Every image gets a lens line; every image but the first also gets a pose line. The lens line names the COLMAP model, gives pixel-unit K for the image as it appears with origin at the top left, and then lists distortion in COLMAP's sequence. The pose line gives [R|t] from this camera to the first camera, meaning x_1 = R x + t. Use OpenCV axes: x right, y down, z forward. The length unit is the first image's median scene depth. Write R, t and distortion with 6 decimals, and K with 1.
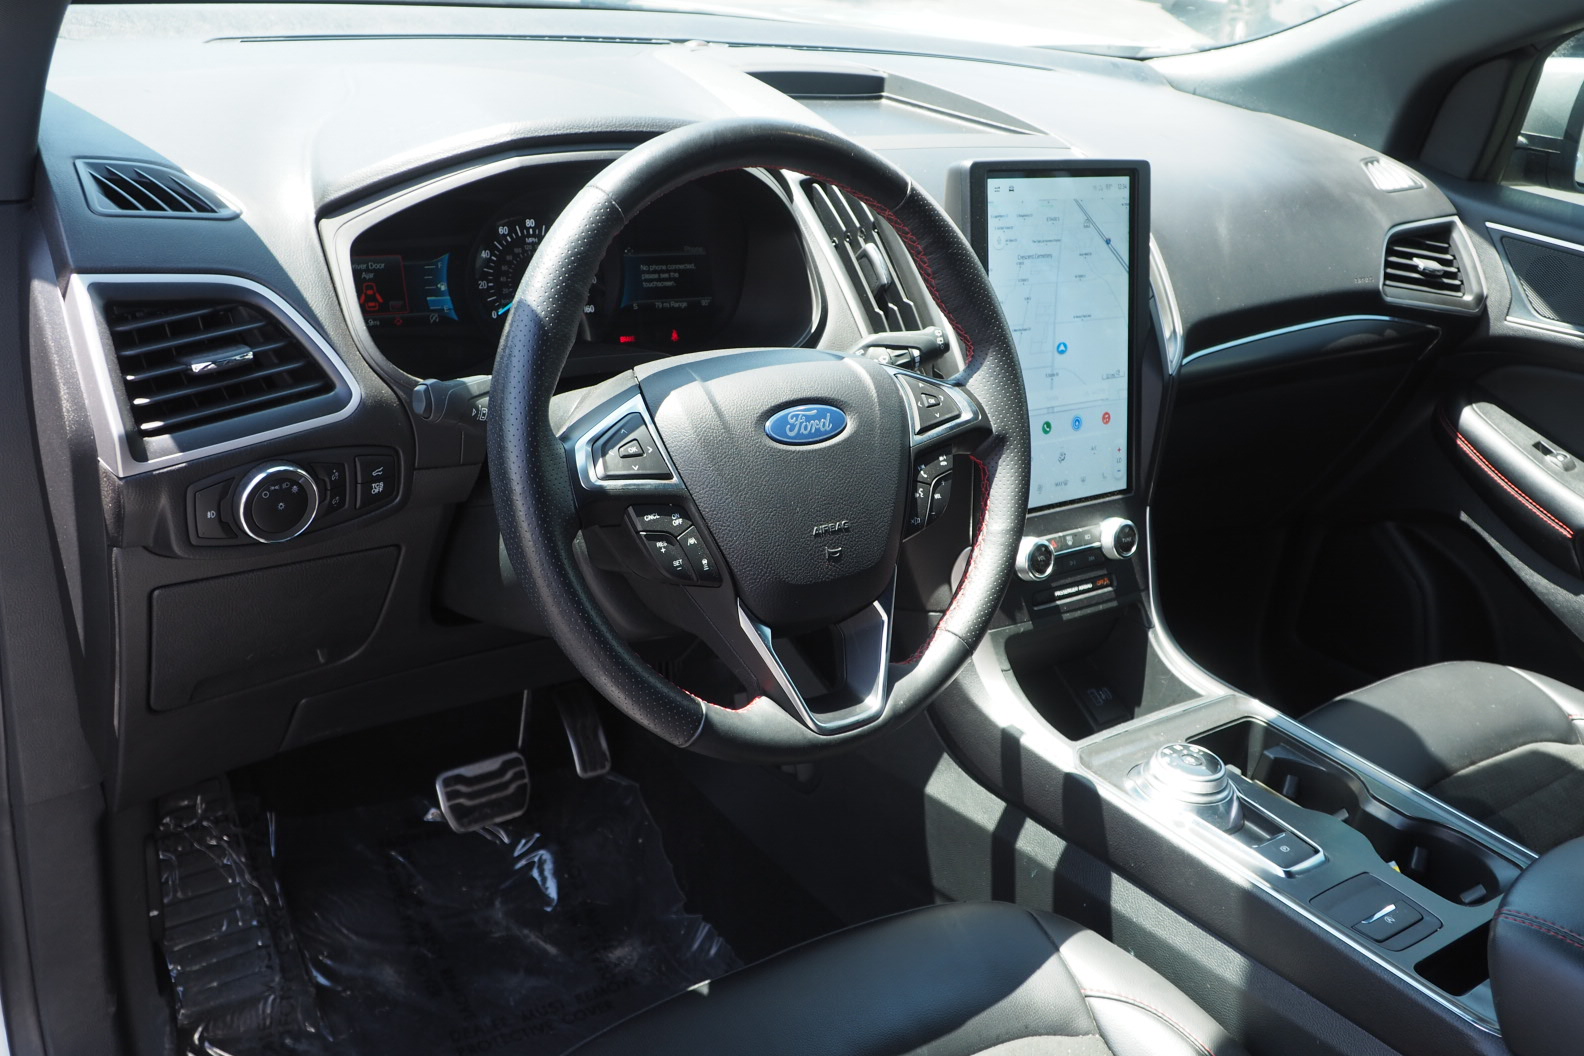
lens RADIAL K [[1481.0, 0, 788.9], [0, 1481.0, 537.8], [0, 0, 1]] dist [-0.011712, 0.000000]
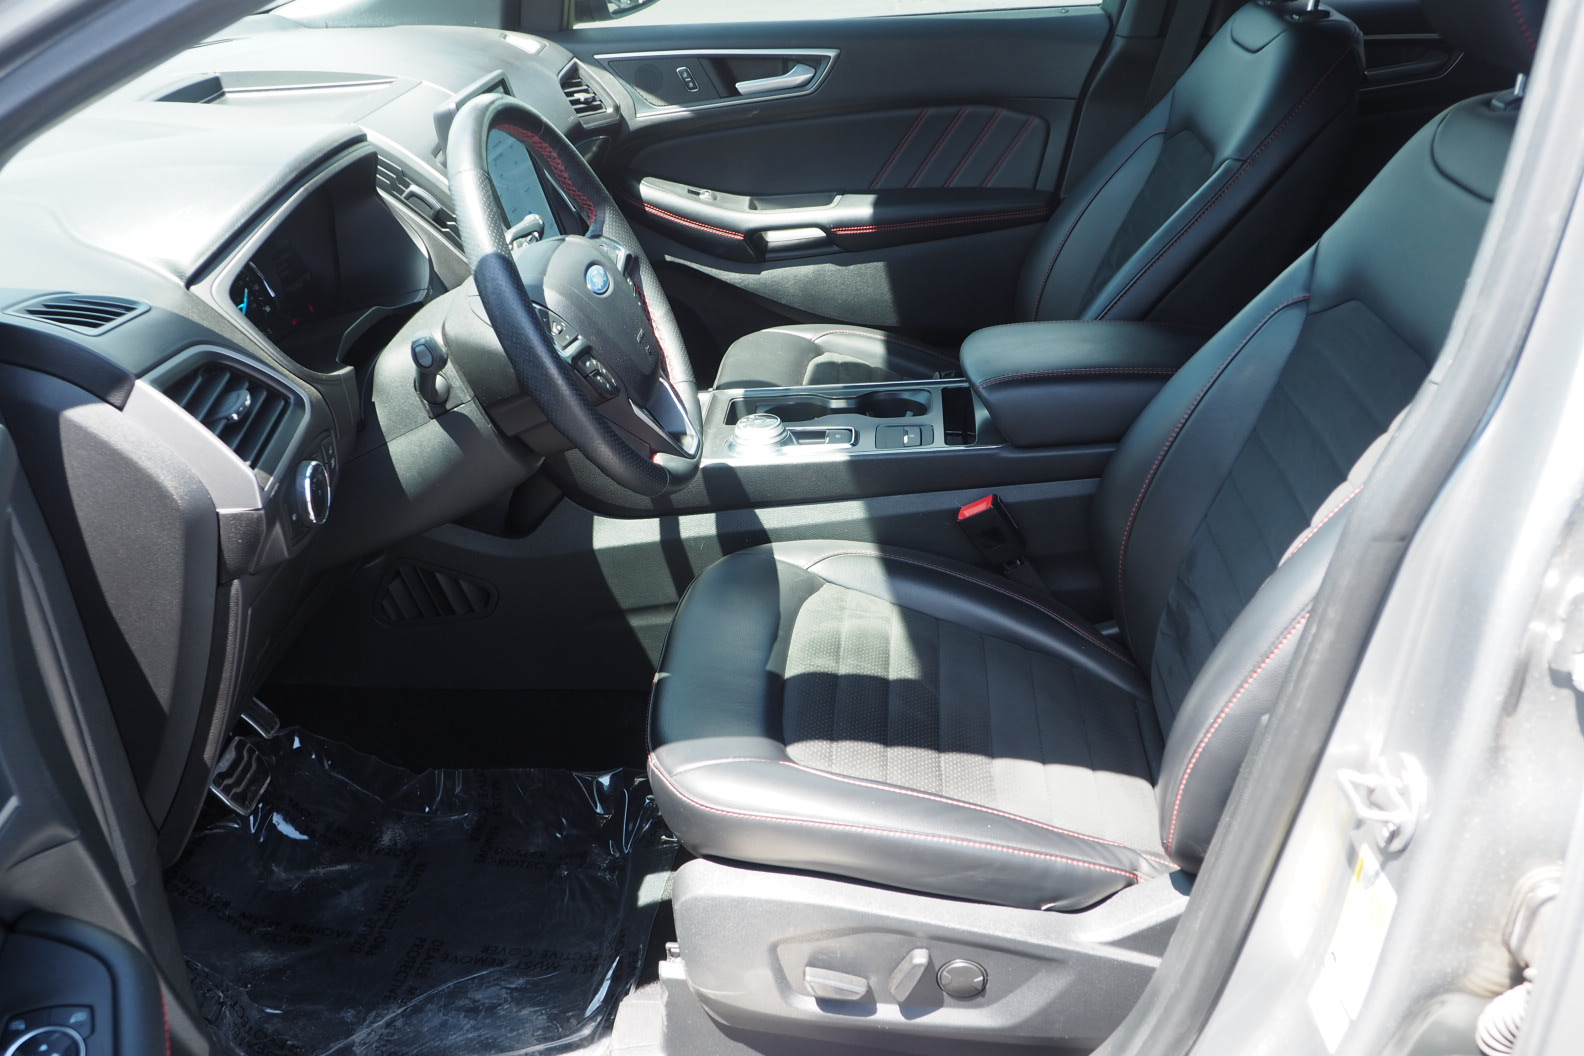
lens RADIAL K [[1481.0, 0, 800.0], [0, 1481.0, 525.3], [0, 0, 1]] dist [-0.011712, 0.000000]
pose [[0.634739, -0.469950, 0.613395, -0.629123], [0.430448, 0.874277, 0.224398, -0.075190], [-0.641733, 0.121600, 0.757227, -0.170781]]
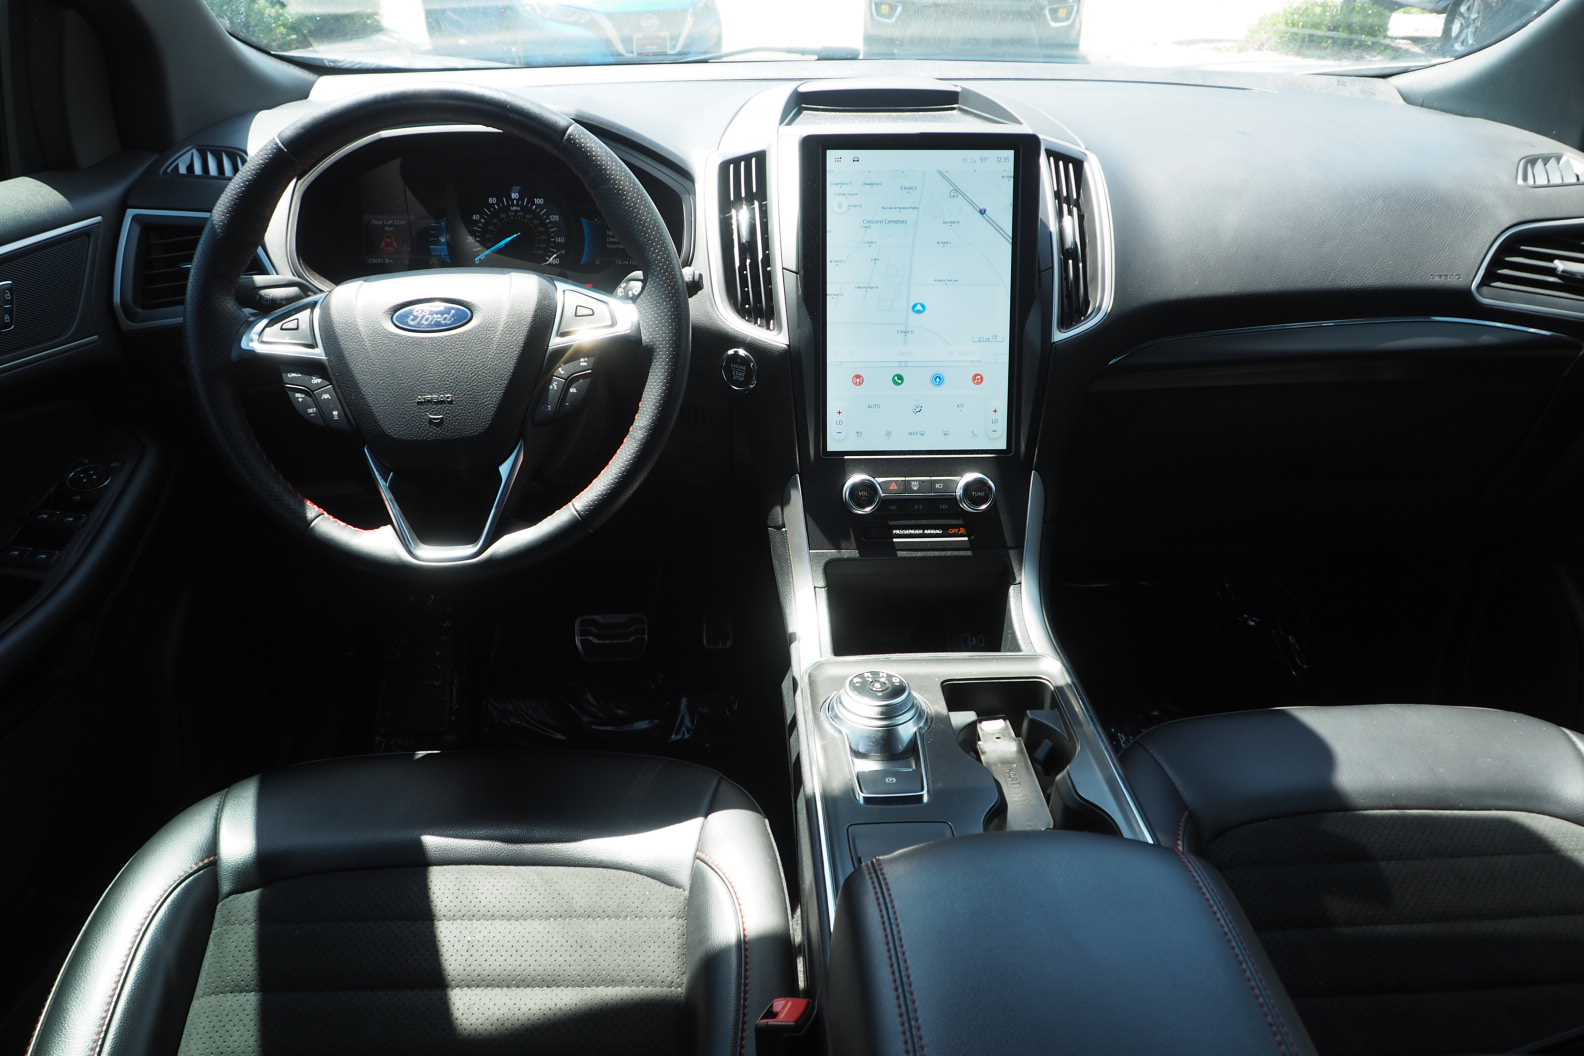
lens RADIAL K [[1118.6, 0, 803.2], [0, 1118.6, 523.5], [0, 0, 1]] dist [-0.010603, -0.006755]
pose [[0.826872, 0.132724, -0.546504, 0.577848], [-0.141430, 0.989598, 0.026346, 0.019283], [0.544316, 0.055507, 0.837042, 0.267076]]
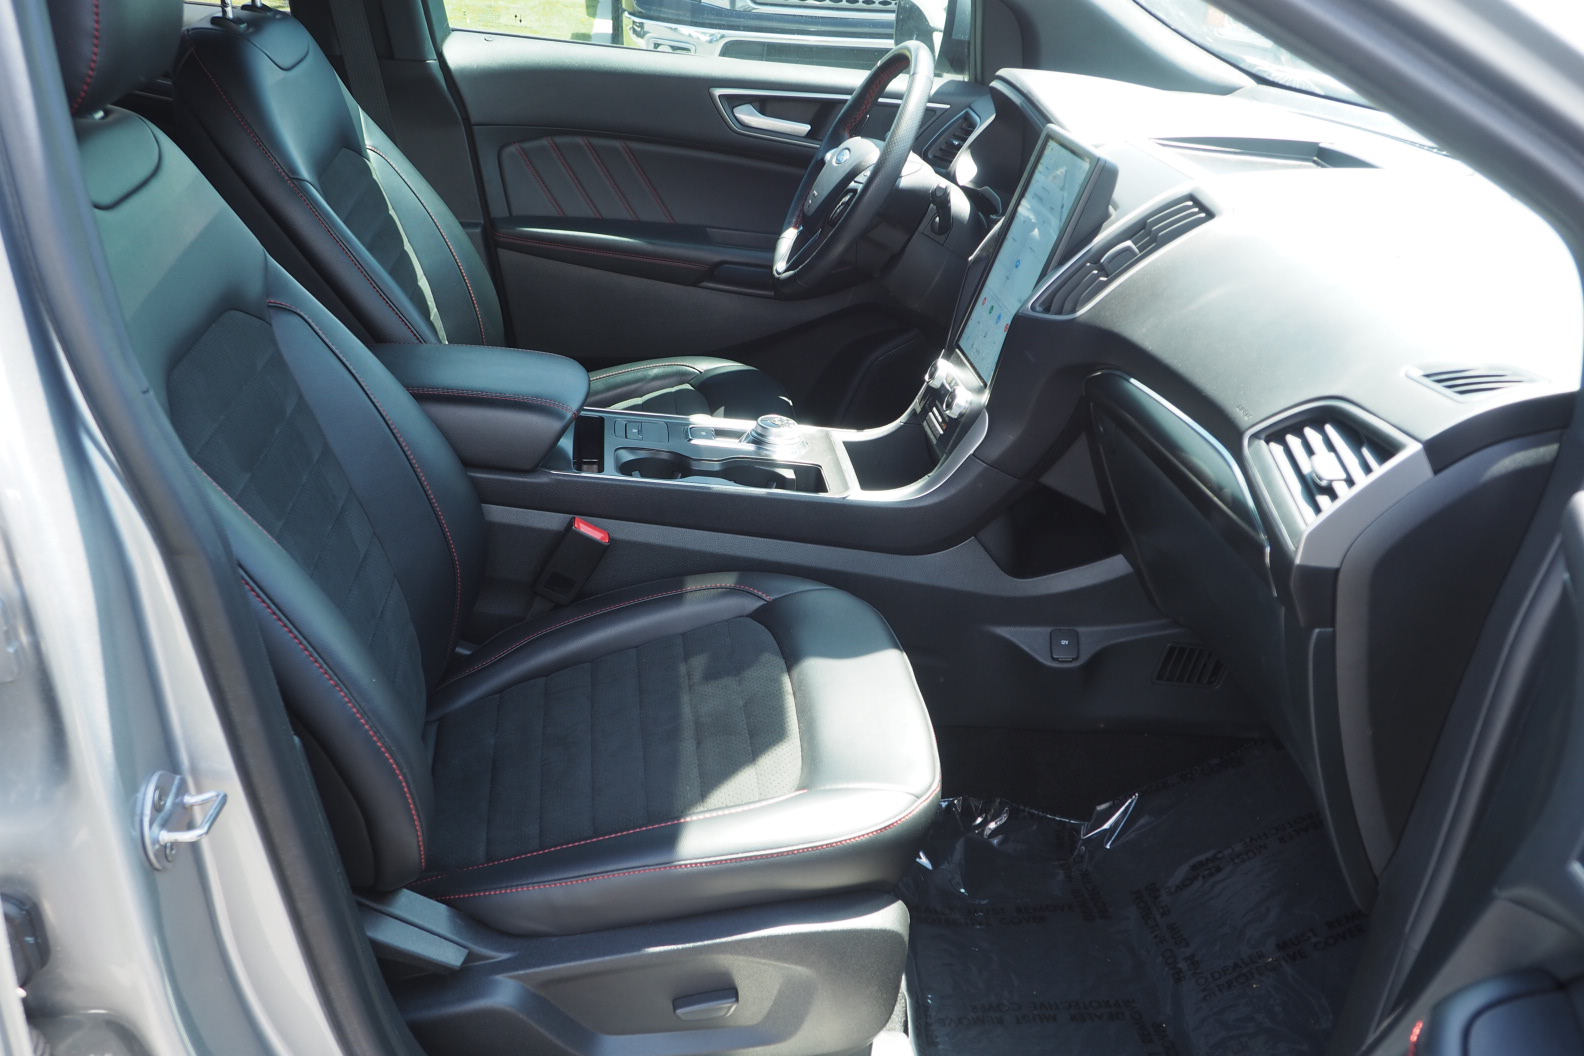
lens RADIAL K [[1451.9, 0, 798.6], [0, 1451.9, 537.9], [0, 0, 1]] dist [-0.014681, 0.000000]
pose [[-0.474249, 0.199967, -0.857380, 1.500558], [-0.508694, 0.732603, 0.452243, -0.449591], [0.718553, 0.650620, -0.245714, 1.340399]]
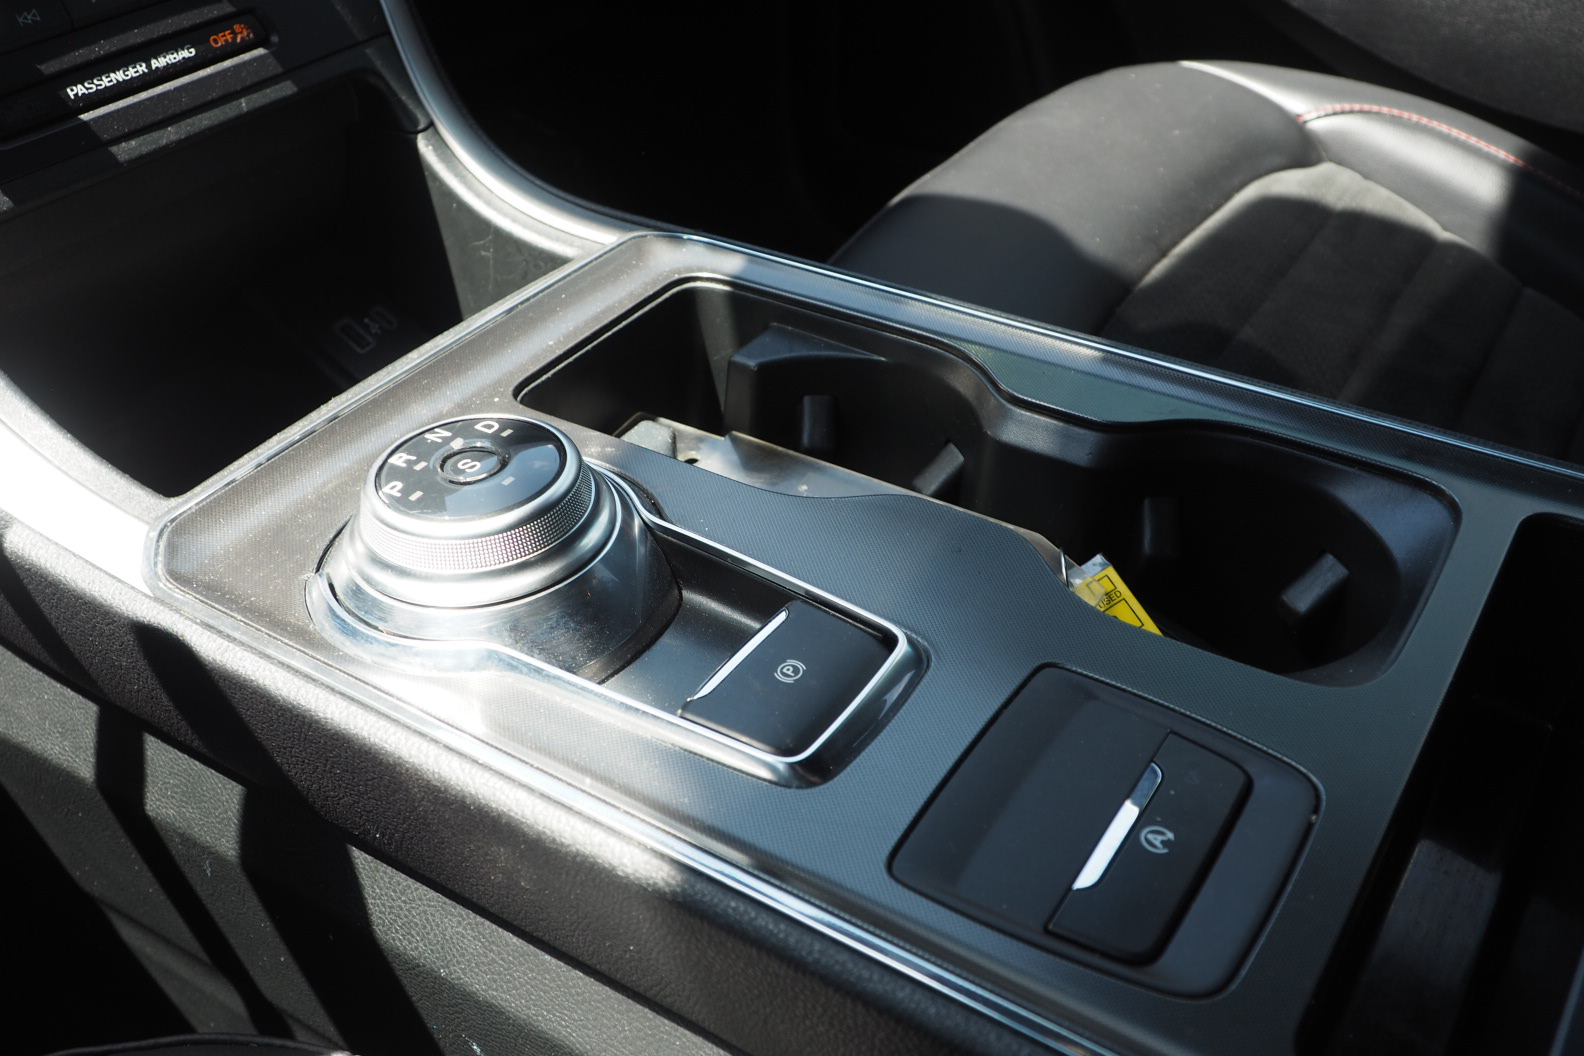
lens RADIAL K [[1481.0, 0, 795.2], [0, 1481.0, 540.1], [0, 0, 1]] dist [-0.011712, 0.000000]
pose [[0.930734, -0.310894, 0.192561, 0.240210], [0.254660, 0.928906, 0.268852, 0.086319], [-0.262456, -0.201192, 0.943737, 0.601212]]
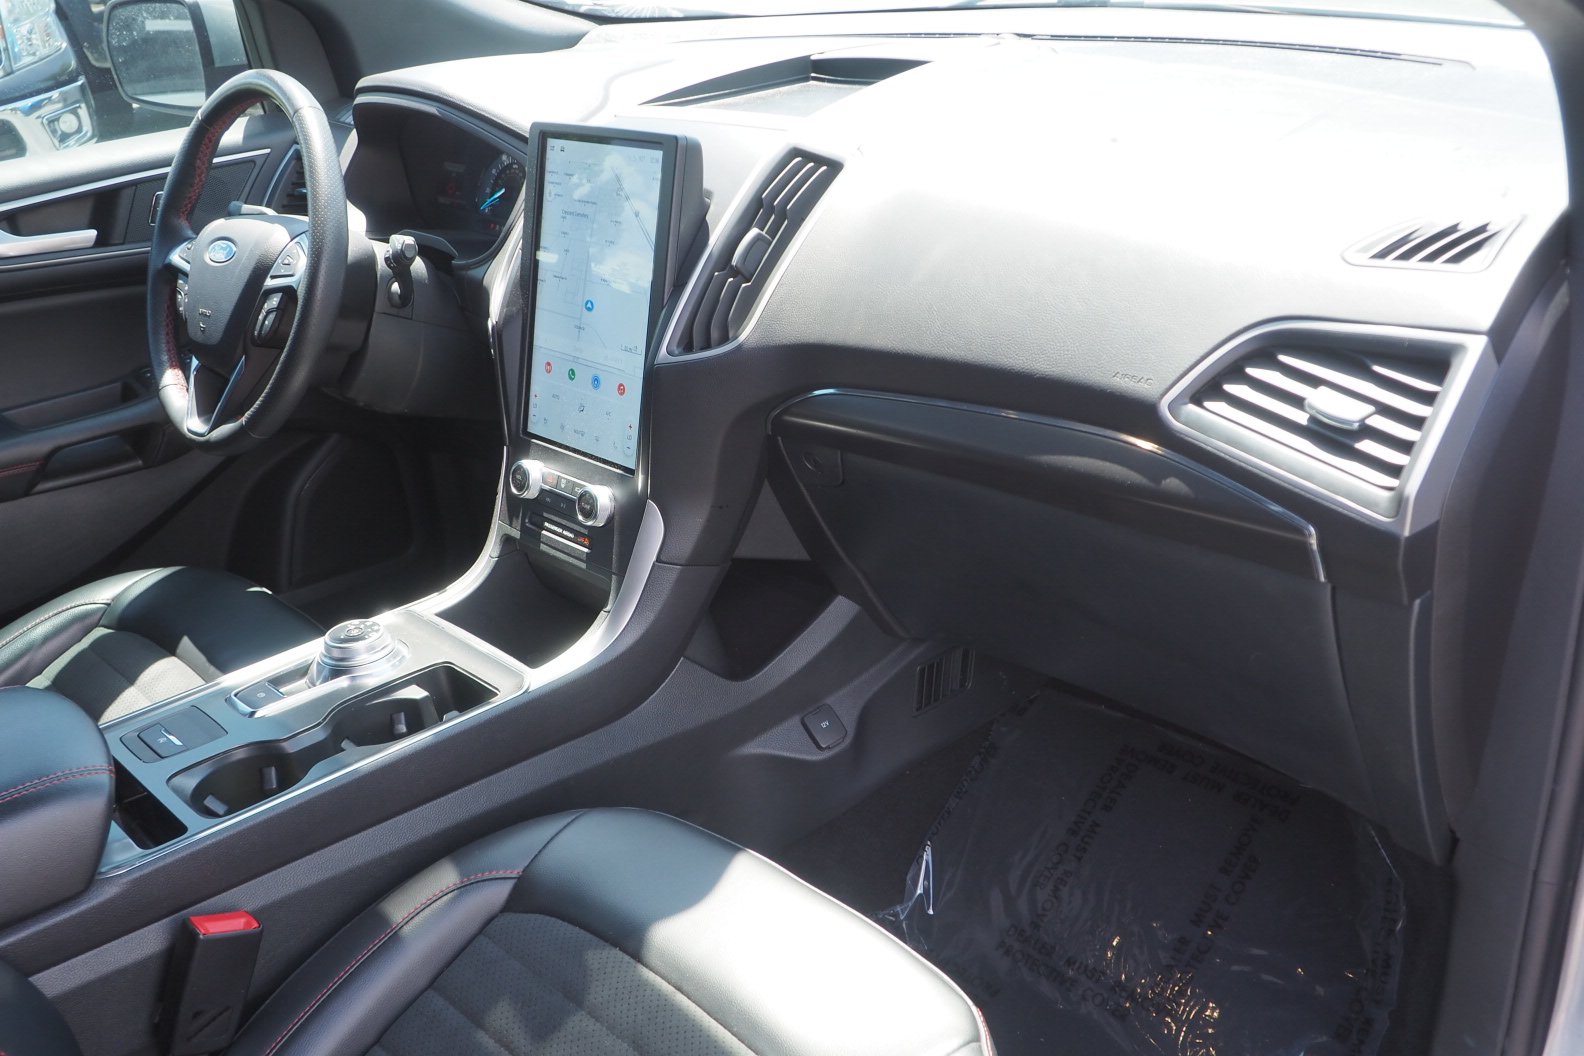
lens RADIAL K [[1451.9, 0, 821.3], [0, 1451.9, 549.3], [0, 0, 1]] dist [-0.014681, 0.000000]
pose [[0.128127, 0.298798, -0.945676, 1.223641], [-0.322396, 0.914296, 0.245203, -0.273080], [0.937894, 0.273465, 0.213478, 0.967283]]
